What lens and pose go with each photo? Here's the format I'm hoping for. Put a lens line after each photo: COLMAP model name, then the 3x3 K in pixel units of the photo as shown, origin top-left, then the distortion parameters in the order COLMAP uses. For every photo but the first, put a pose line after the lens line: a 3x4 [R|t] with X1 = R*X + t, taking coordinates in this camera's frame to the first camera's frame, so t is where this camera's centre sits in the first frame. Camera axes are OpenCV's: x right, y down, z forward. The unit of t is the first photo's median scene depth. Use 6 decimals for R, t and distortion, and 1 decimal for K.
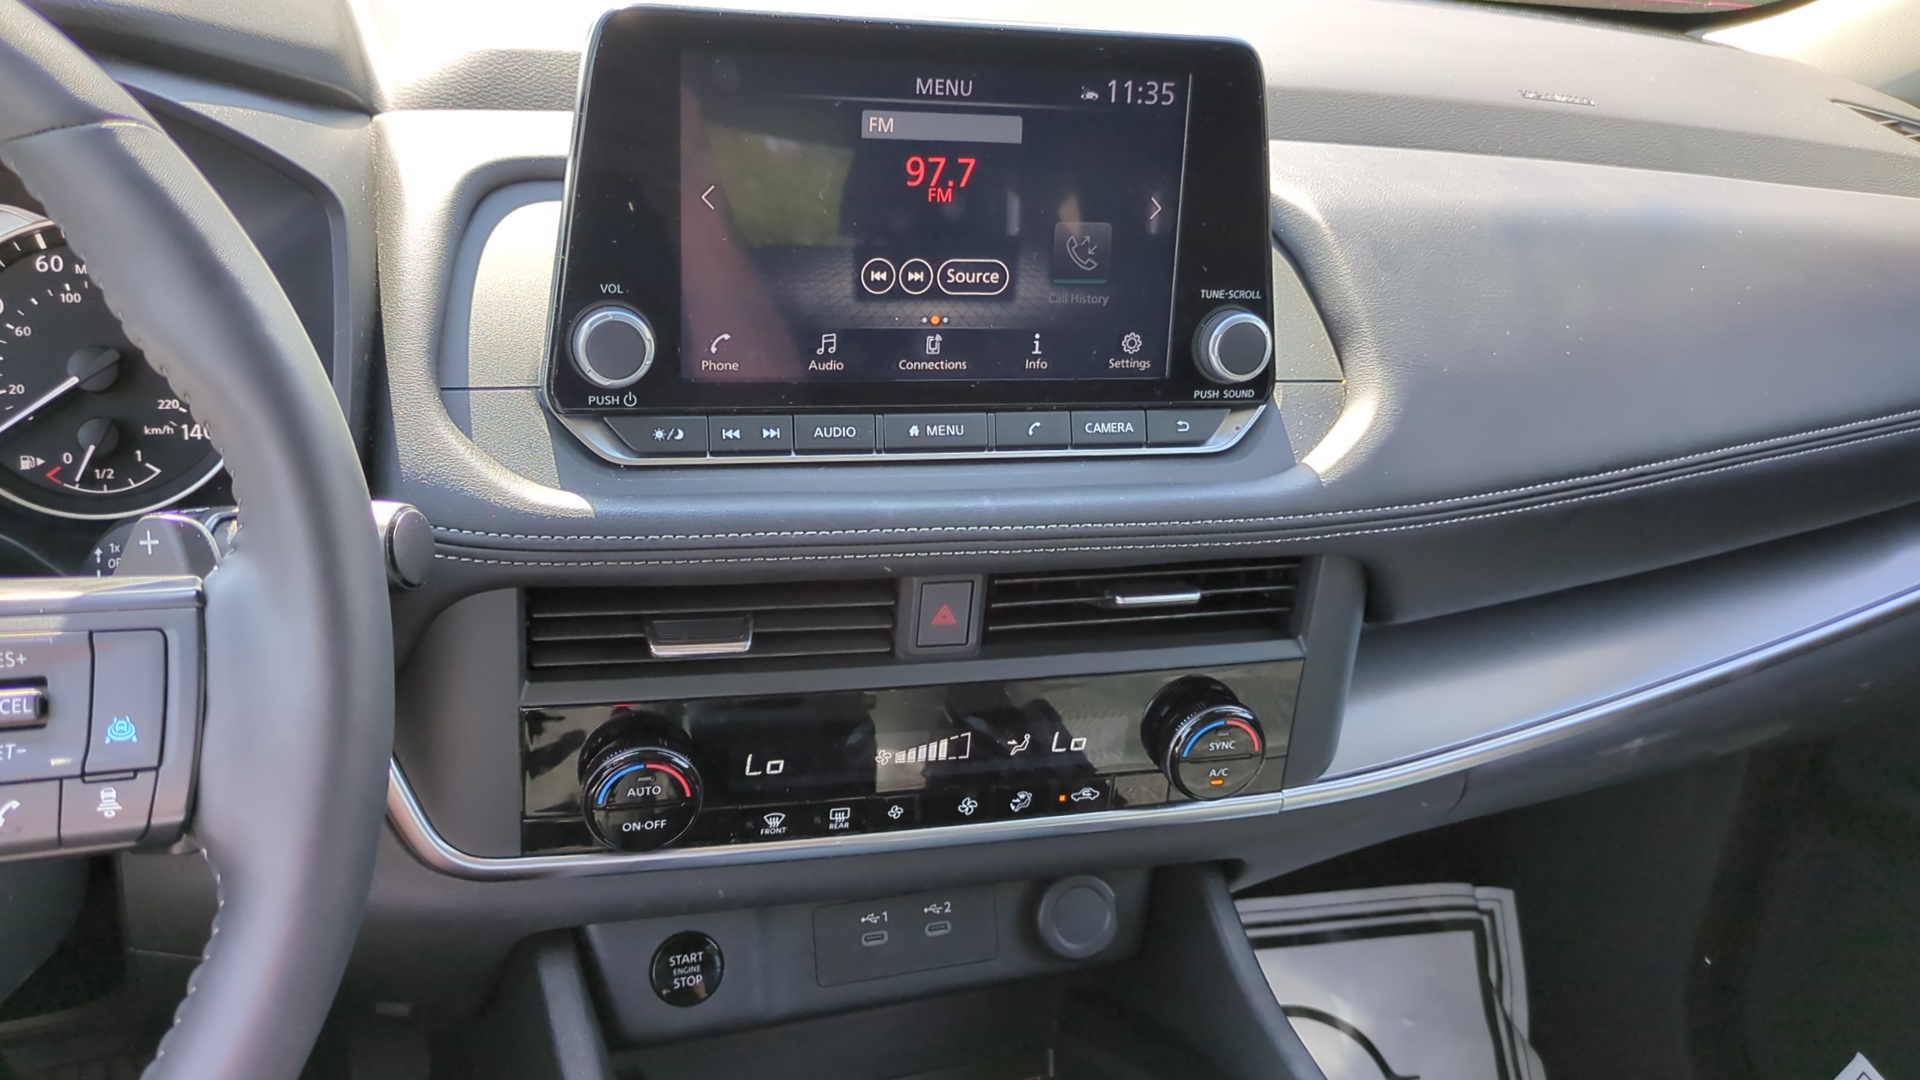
lens RADIAL K [[1597.3, 0, 957.3], [0, 1597.3, 541.4], [0, 0, 1]] dist [0.041623, -0.099994]
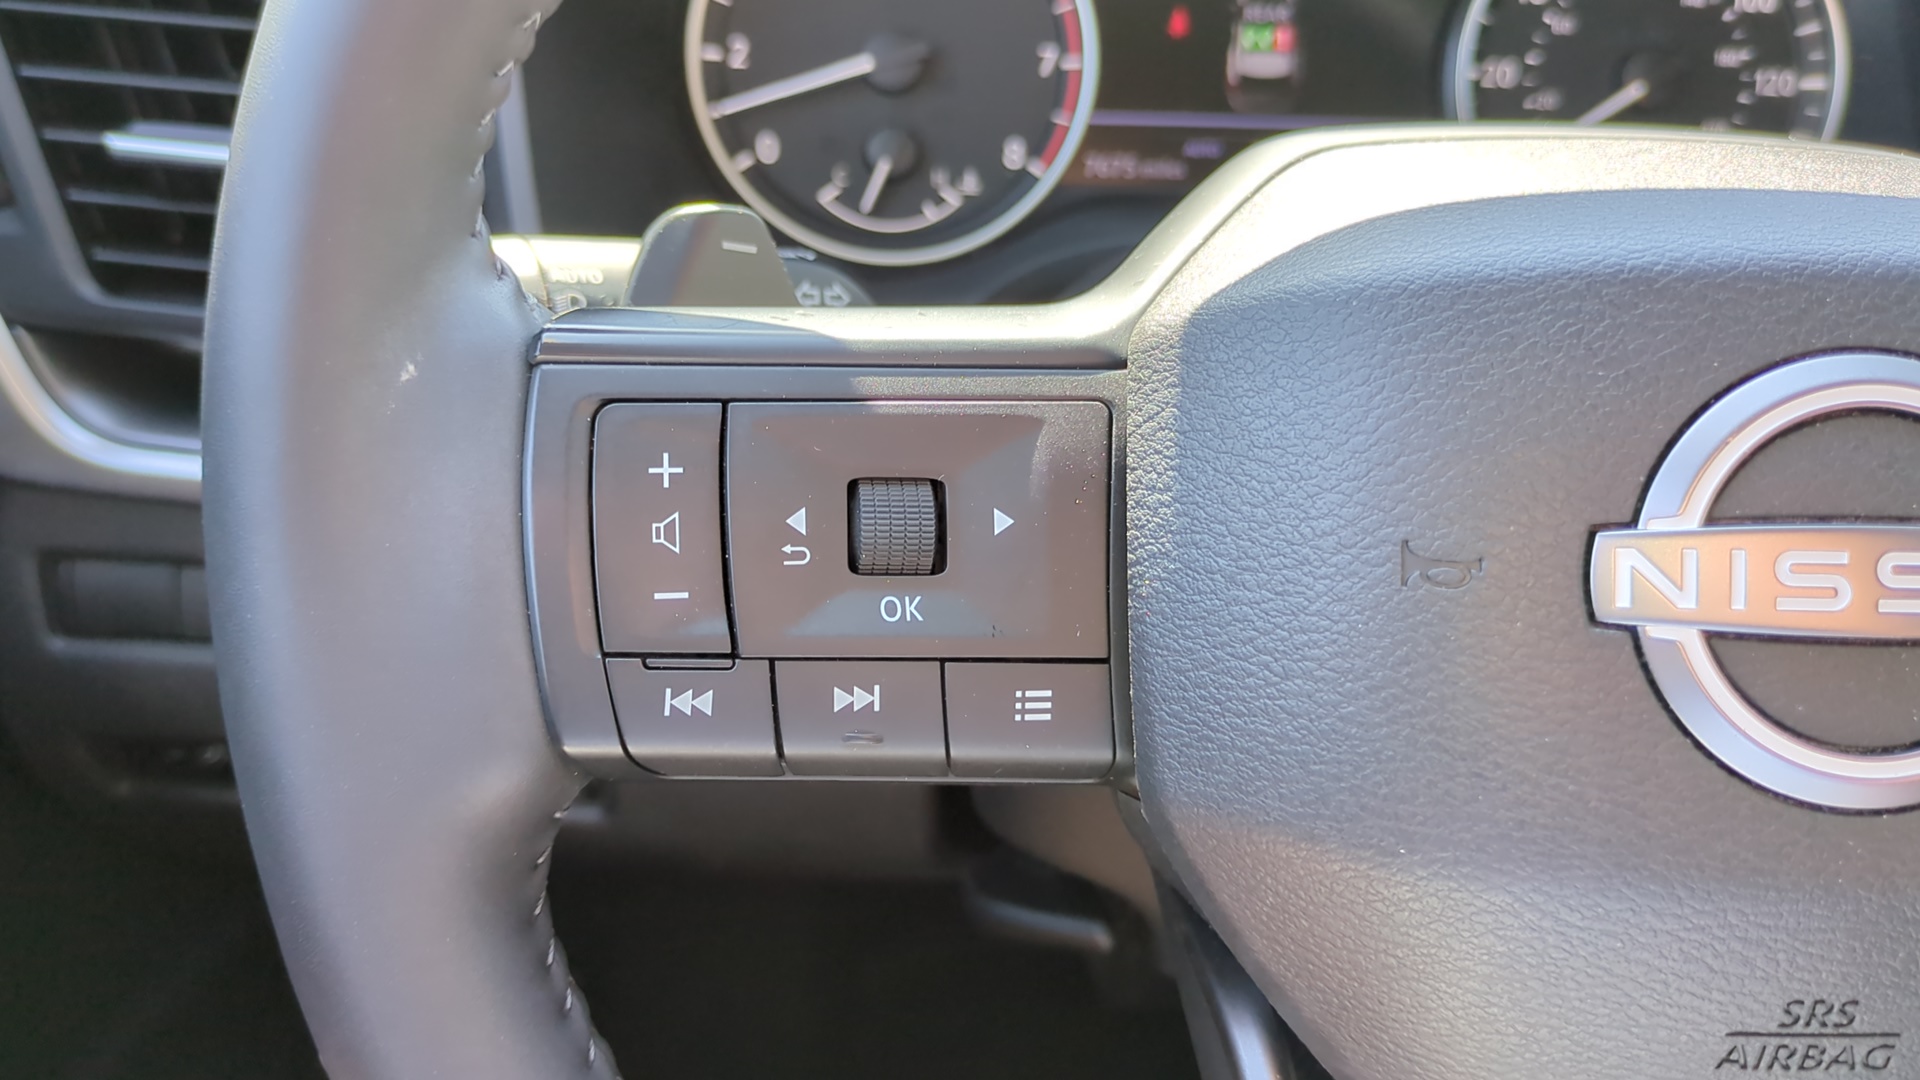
lens RADIAL K [[1597.3, 0, 980.6], [0, 1597.3, 530.8], [0, 0, 1]] dist [0.041623, -0.099994]
pose [[0.950200, 0.108922, -0.291988, -0.594037], [-0.076921, 0.989916, 0.118952, 0.040815], [0.302000, -0.090568, 0.948996, 0.150525]]
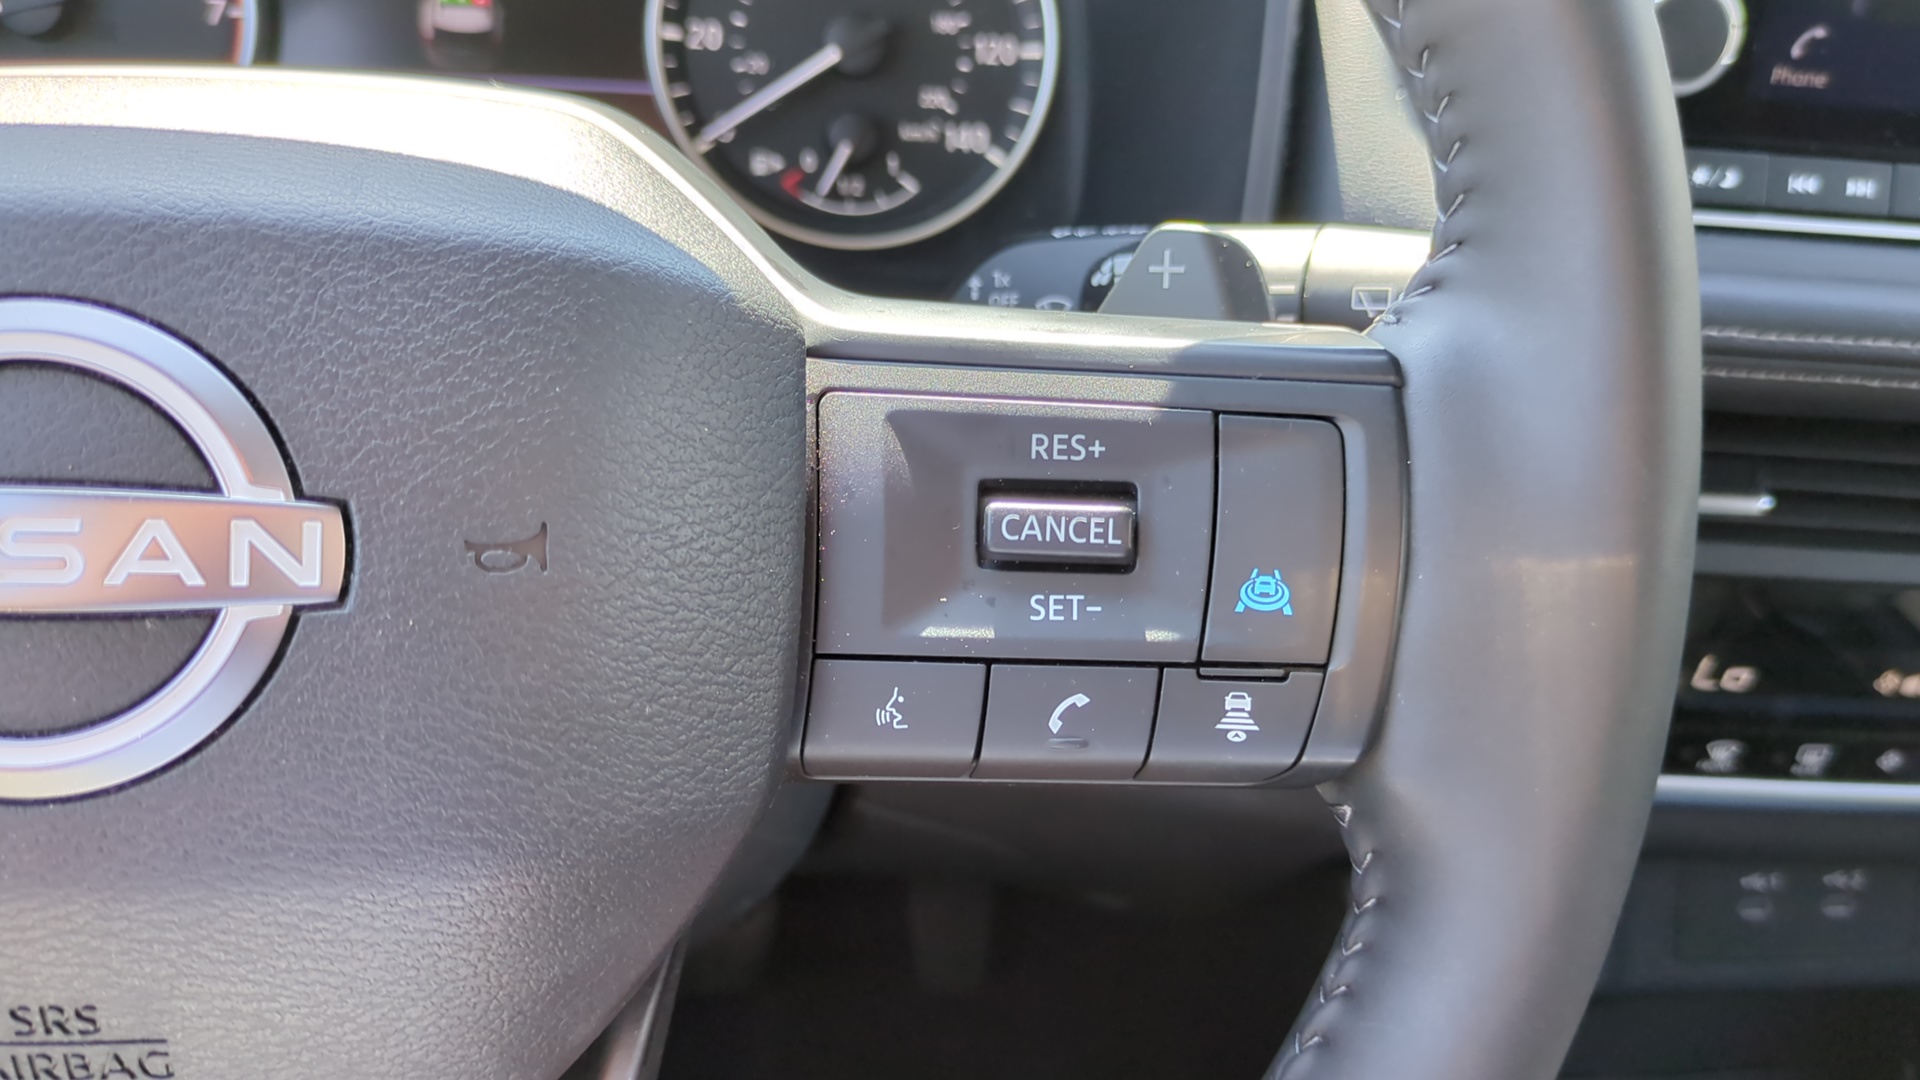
lens RADIAL K [[1597.3, 0, 962.6], [0, 1597.3, 543.7], [0, 0, 1]] dist [0.041623, -0.099994]
pose [[0.970927, 0.114019, -0.210475, -0.303575], [-0.087674, 0.987559, 0.130538, 0.021822], [0.222741, -0.108290, 0.968845, 0.257402]]
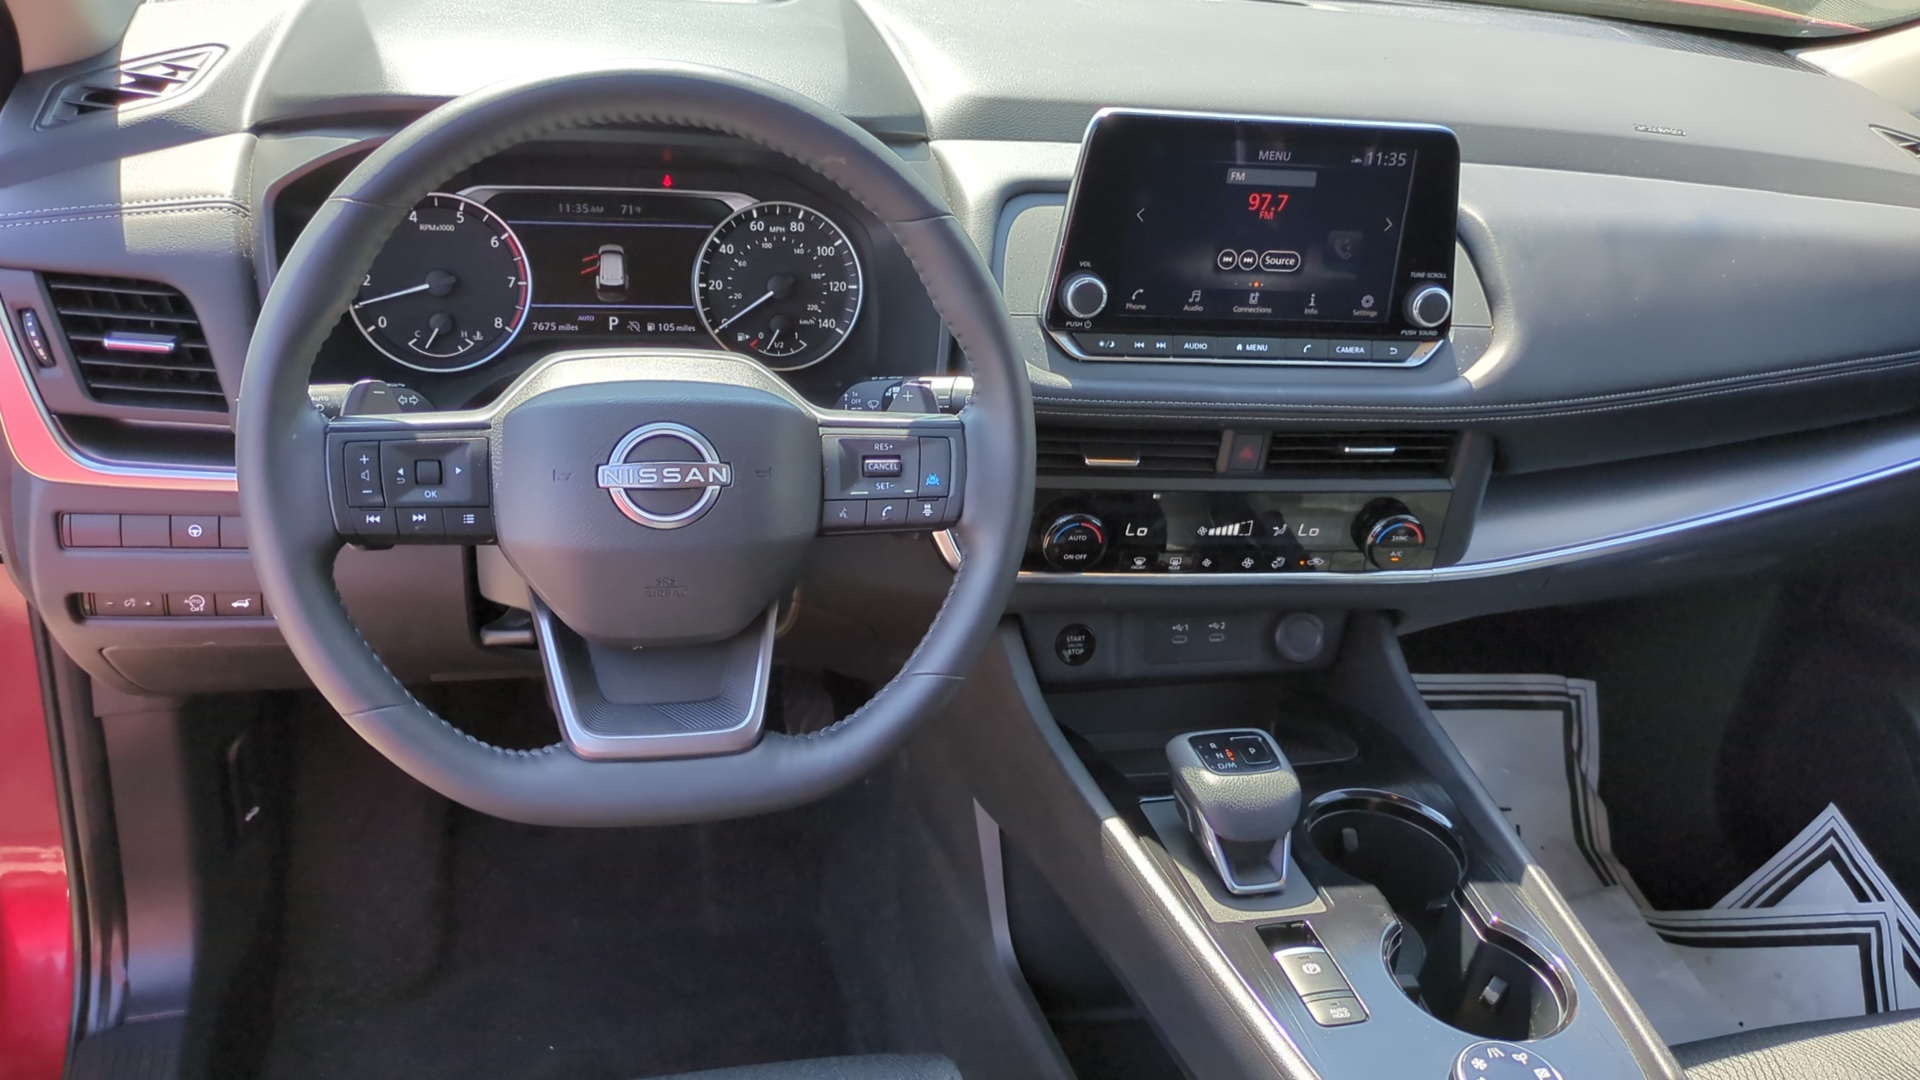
lens RADIAL K [[1597.3, 0, 947.3], [0, 1597.3, 532.8], [0, 0, 1]] dist [0.041623, -0.099994]
pose [[0.993751, 0.065561, -0.090332, -0.170279], [-0.056389, 0.993329, 0.100590, -0.024355], [0.096324, -0.094868, 0.990819, -0.786490]]
